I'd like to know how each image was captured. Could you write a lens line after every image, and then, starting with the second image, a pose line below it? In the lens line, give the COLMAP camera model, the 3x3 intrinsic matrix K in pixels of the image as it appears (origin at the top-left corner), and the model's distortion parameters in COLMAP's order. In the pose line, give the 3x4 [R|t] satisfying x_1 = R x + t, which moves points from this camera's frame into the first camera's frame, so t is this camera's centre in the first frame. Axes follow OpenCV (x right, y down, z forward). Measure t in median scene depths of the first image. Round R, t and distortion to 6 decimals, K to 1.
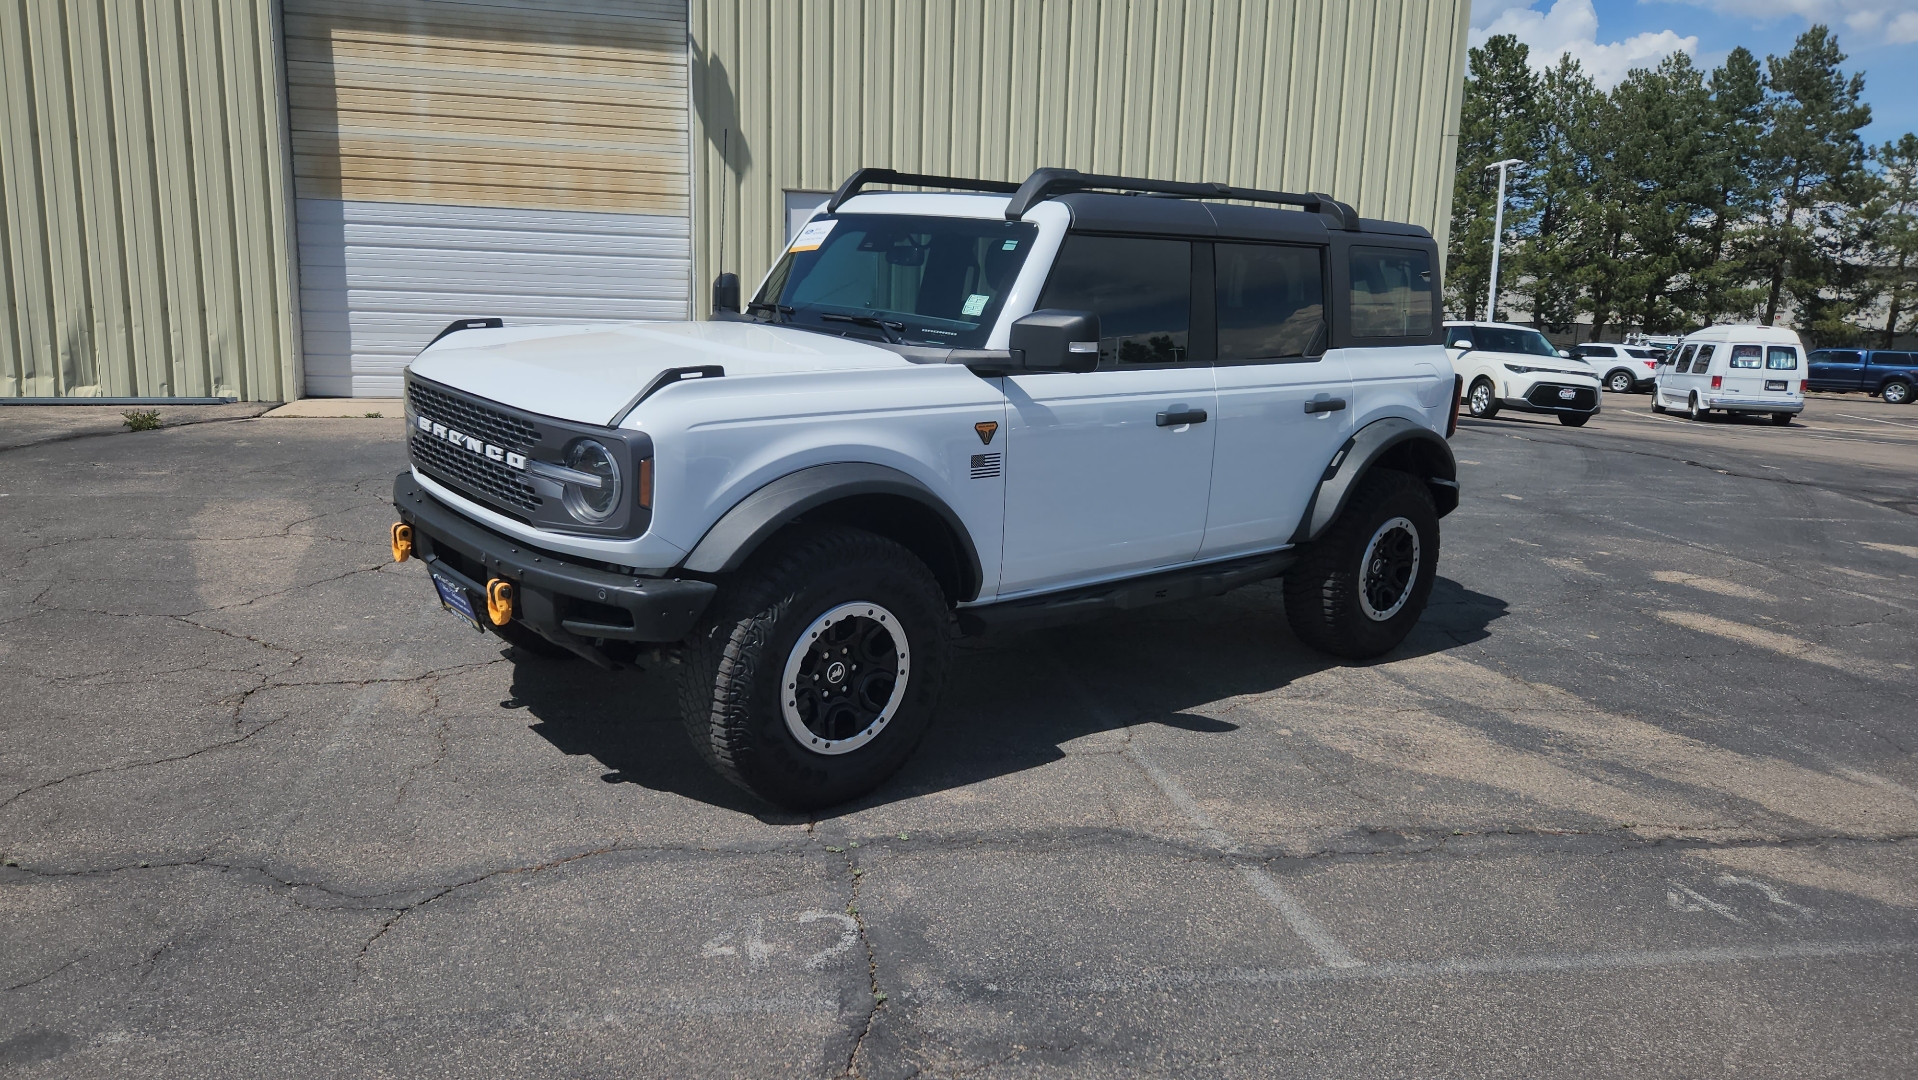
lens RADIAL K [[1277.0, 0, 911.7], [0, 1277.0, 544.1], [0, 0, 1]] dist [0.065071, -0.047334]
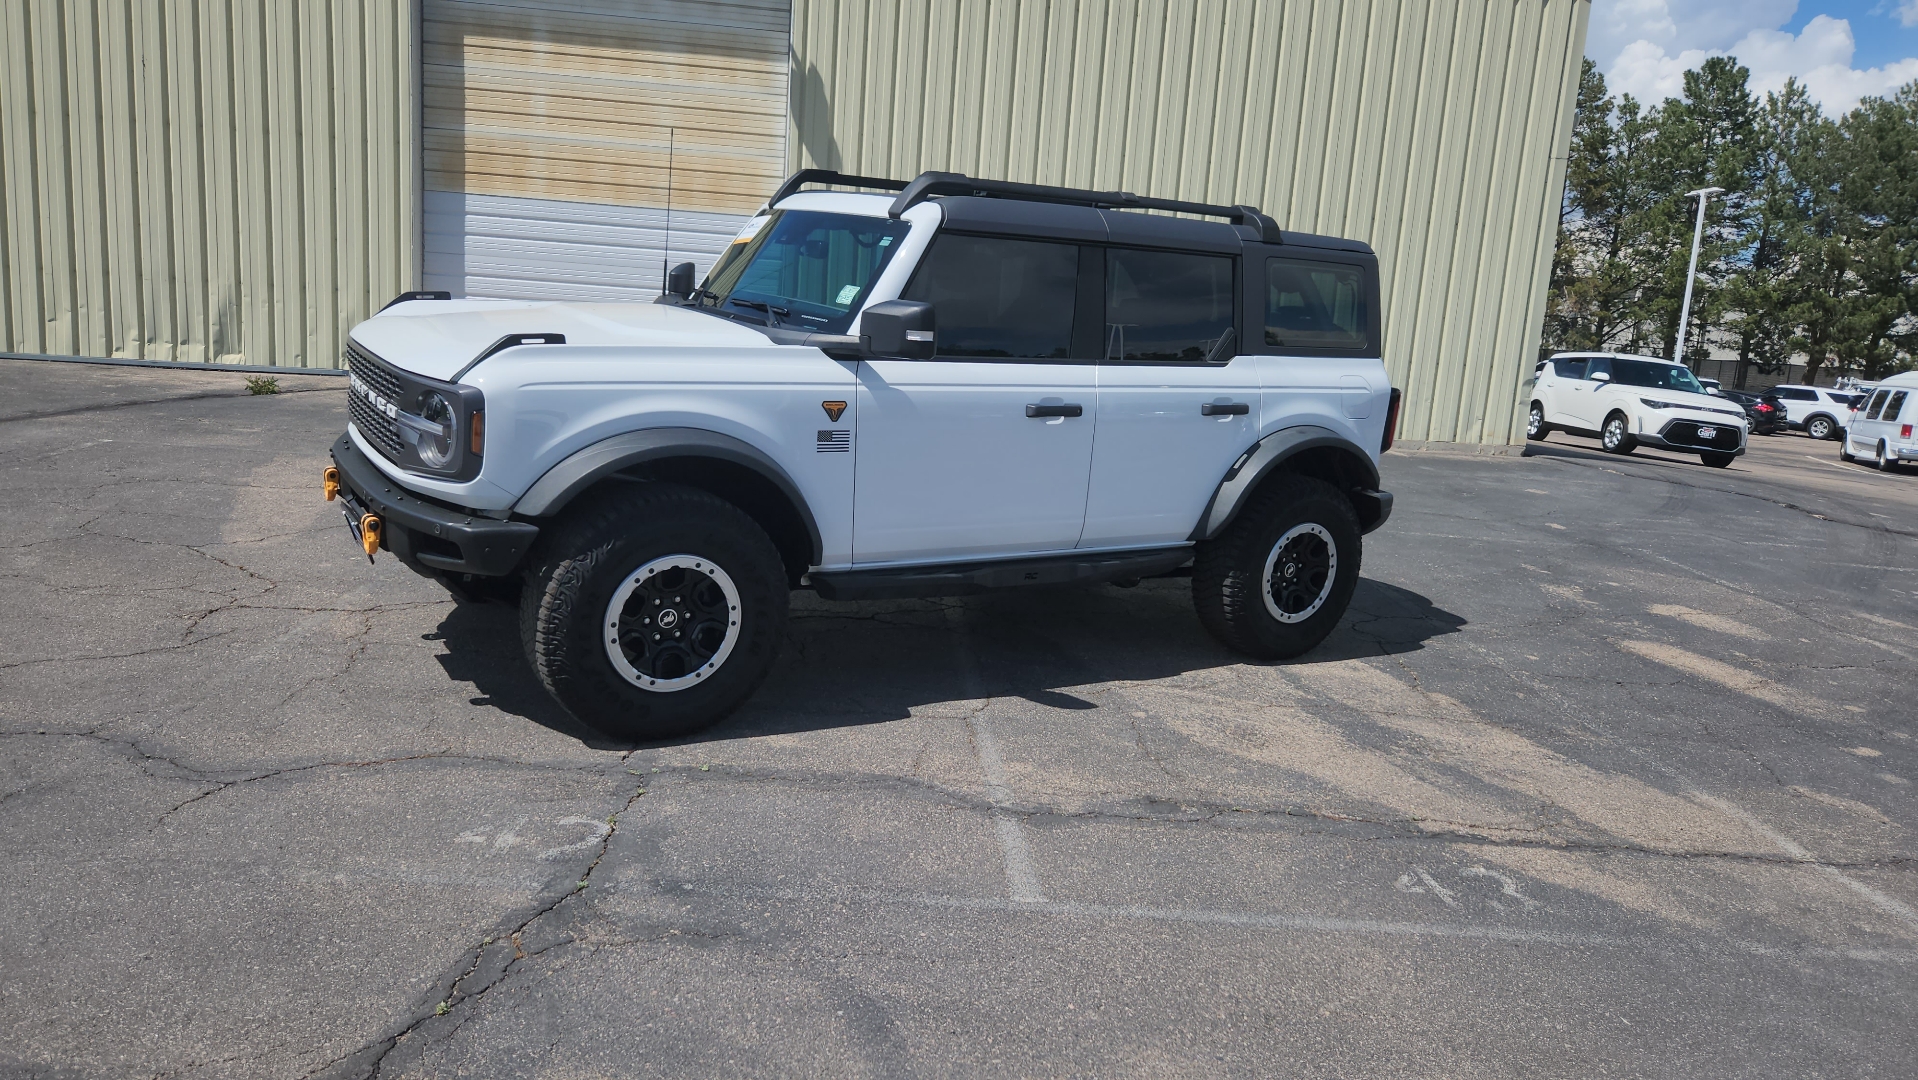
lens RADIAL K [[1273.7, 0, 934.4], [0, 1273.7, 544.2], [0, 0, 1]] dist [0.068875, -0.051843]
pose [[0.991704, 0.059661, -0.113860, 0.211839], [-0.060593, 0.998151, -0.004739, 0.020238], [0.113367, 0.011599, 0.993485, -0.052602]]
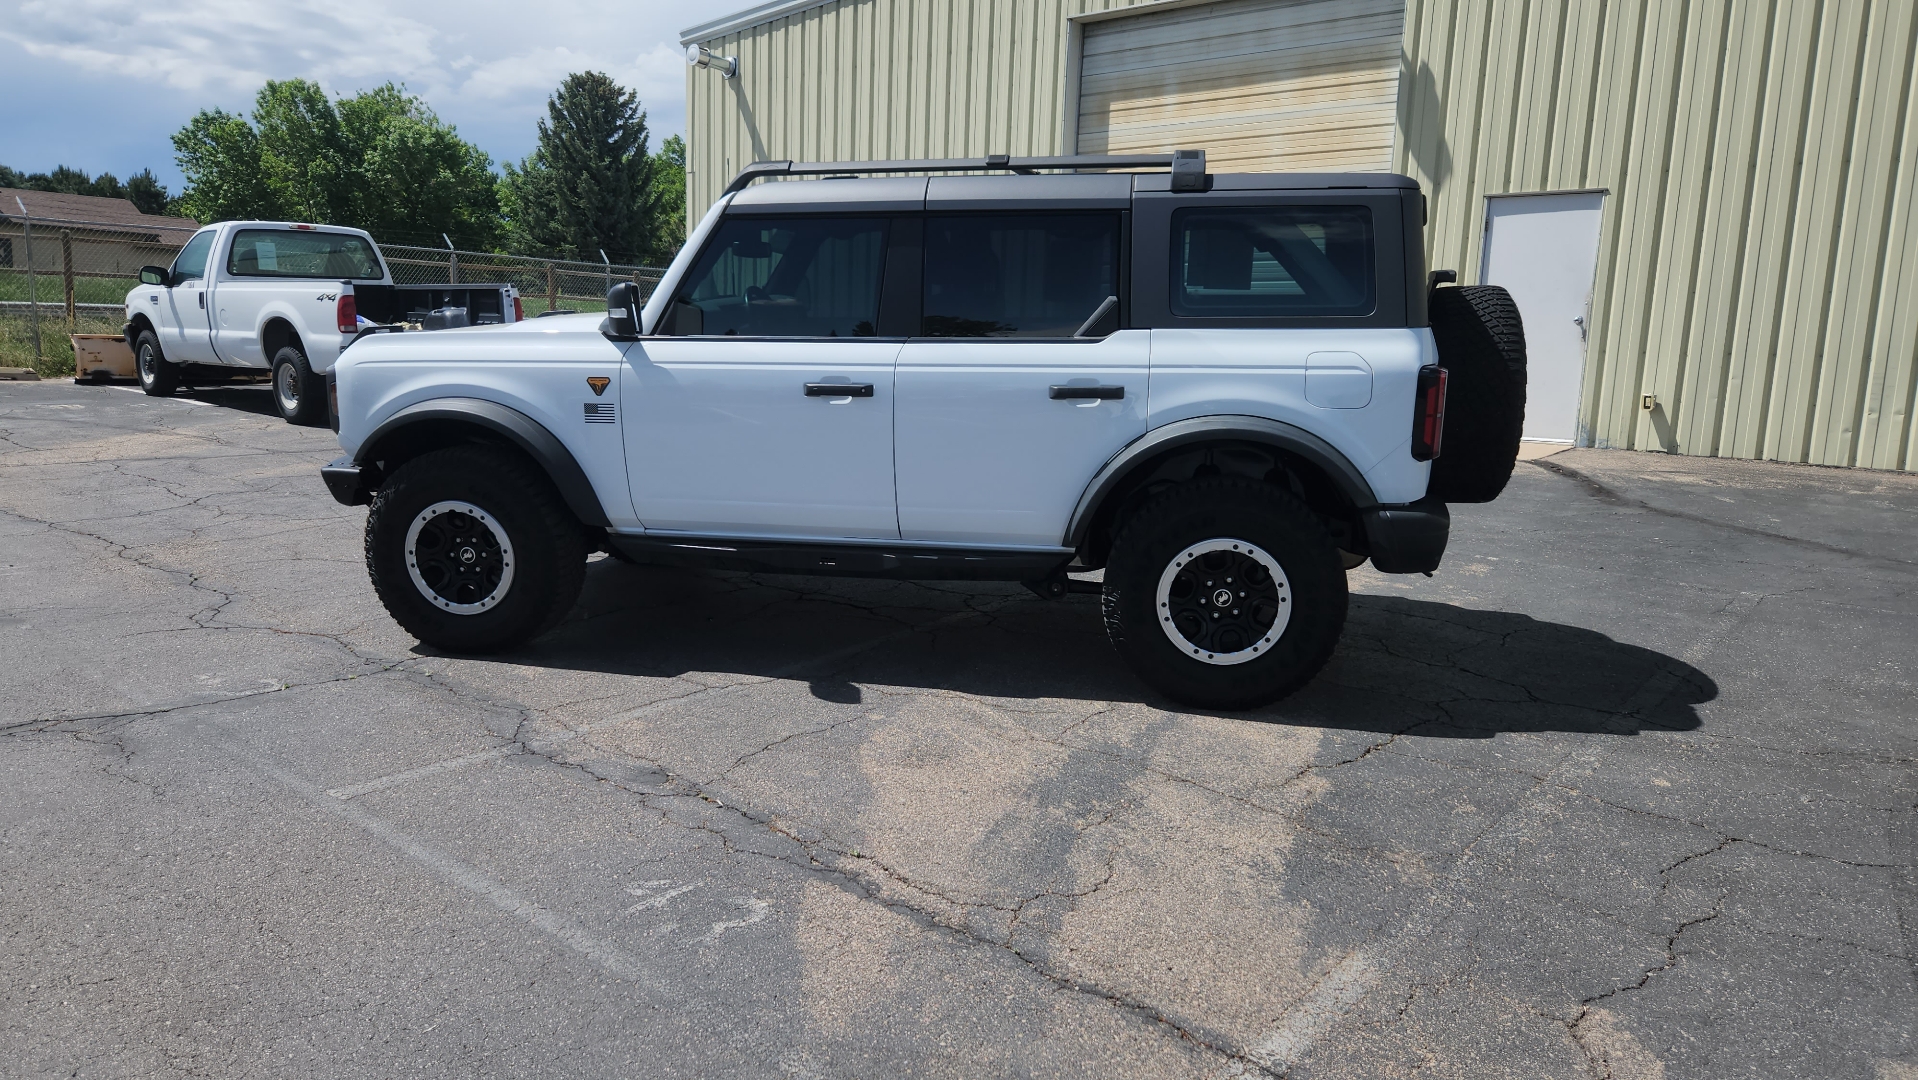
lens RADIAL K [[1273.7, 0, 934.4], [0, 1273.7, 544.2], [0, 0, 1]] dist [0.068875, -0.051843]
pose [[0.630874, 0.113982, -0.767467, 0.938525], [-0.143488, 0.989228, 0.028967, -0.014892], [0.762502, 0.091848, 0.640433, 0.368406]]
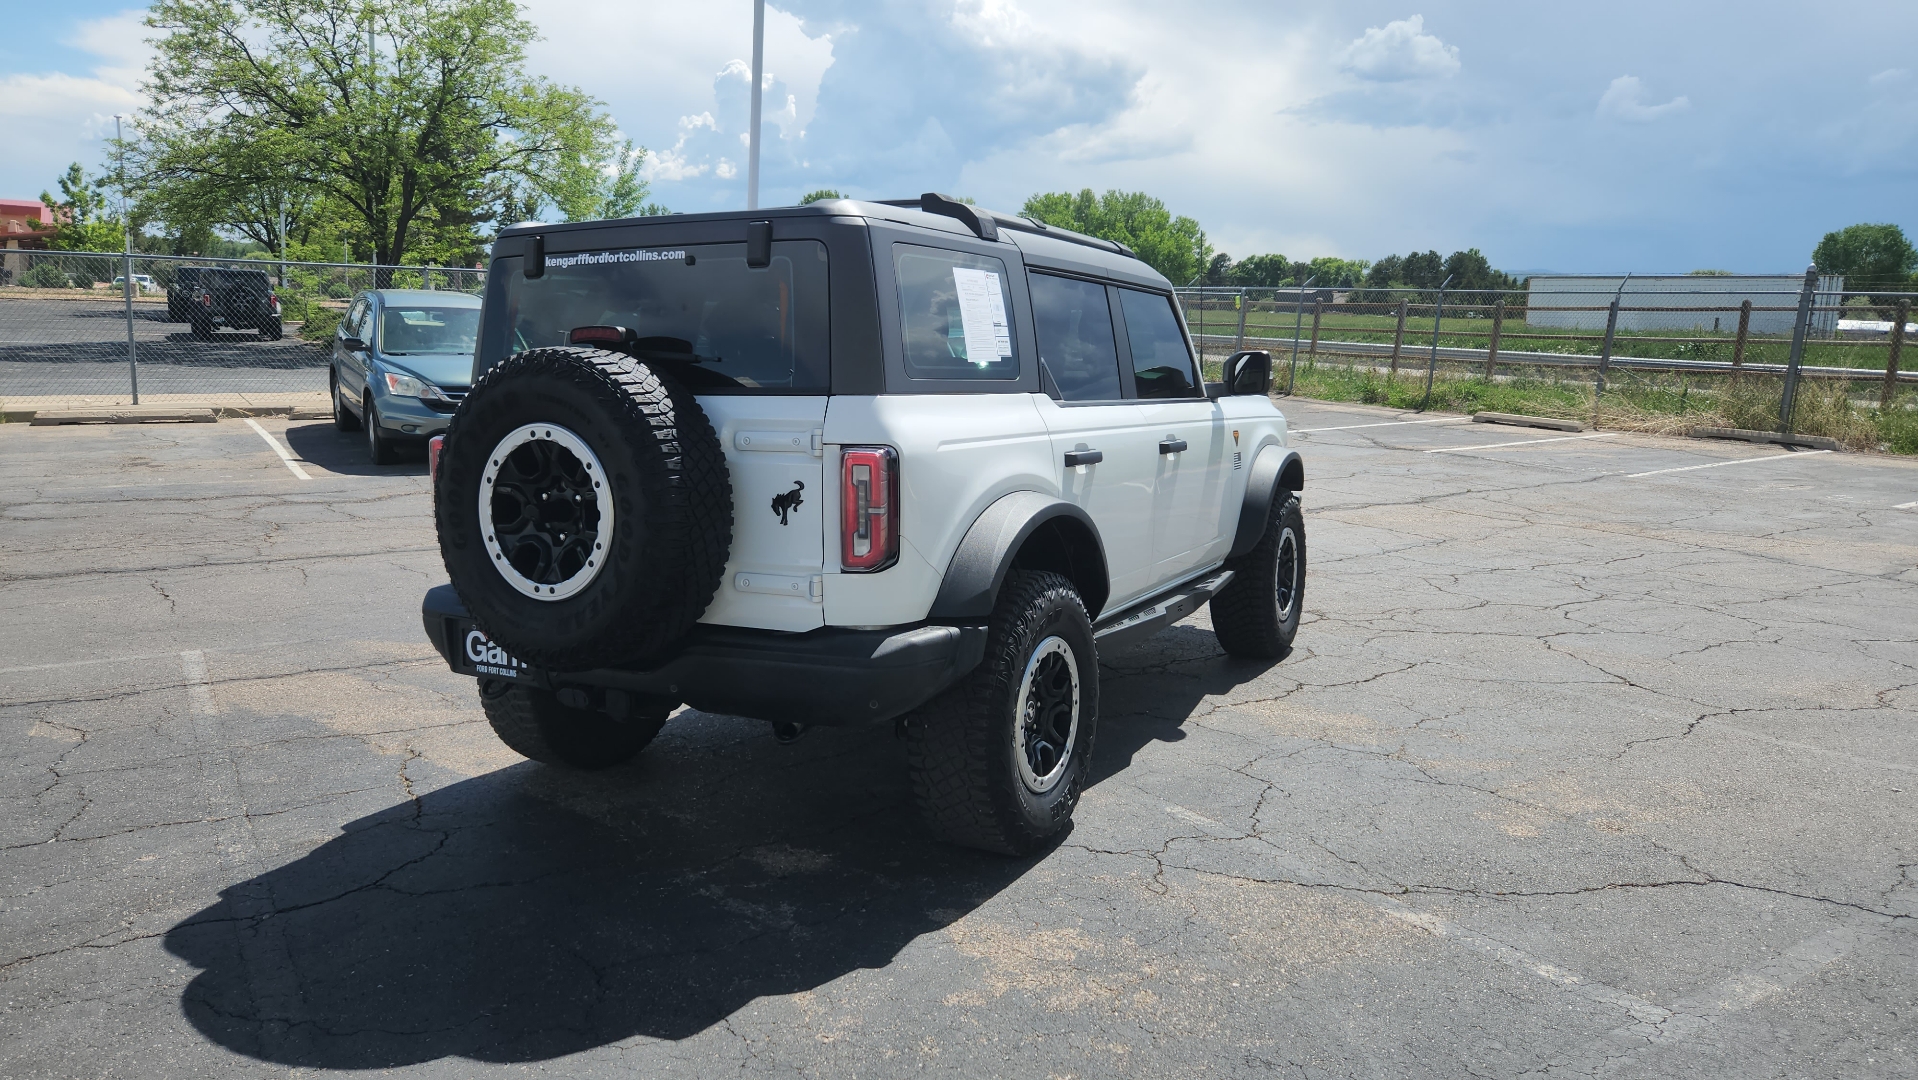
lens RADIAL K [[1292.0, 0, 925.0], [0, 1292.0, 528.8], [0, 0, 1]] dist [0.076495, -0.061965]
pose [[-0.928476, -0.010661, -0.371240, 0.505067], [-0.132832, 0.942999, 0.305136, -0.376319], [0.346827, 0.332624, -0.876968, 1.954126]]
